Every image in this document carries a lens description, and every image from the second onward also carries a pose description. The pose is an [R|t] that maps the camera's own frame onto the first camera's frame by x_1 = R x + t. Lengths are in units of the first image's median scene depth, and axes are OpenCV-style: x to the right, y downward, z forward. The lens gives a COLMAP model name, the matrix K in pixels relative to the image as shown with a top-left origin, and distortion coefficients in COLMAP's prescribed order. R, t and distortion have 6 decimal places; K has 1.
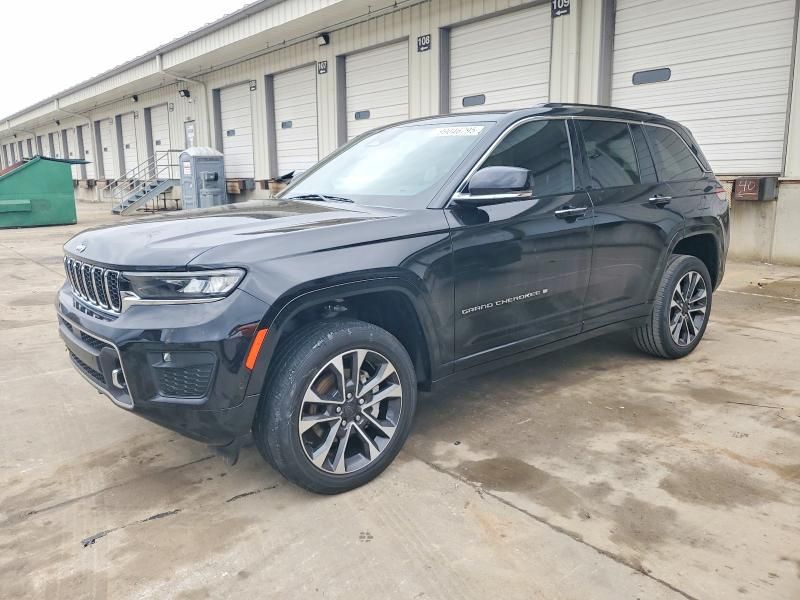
lens RADIAL K [[644.8, 0, 397.5], [0, 644.8, 294.2], [0, 0, 1]] dist [0.020210, 0.012300]
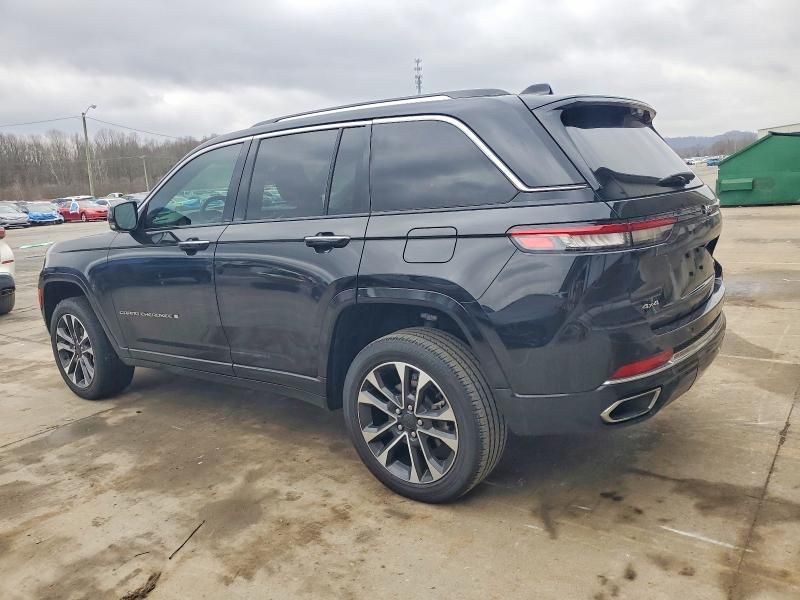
lens RADIAL K [[644.8, 0, 399.2], [0, 644.8, 304.0], [0, 0, 1]] dist [0.020210, 0.012300]
pose [[0.208959, 0.189771, -0.959335, 1.194022], [-0.120501, 0.978511, 0.167318, -0.223010], [0.970472, 0.080638, 0.227336, 1.007215]]
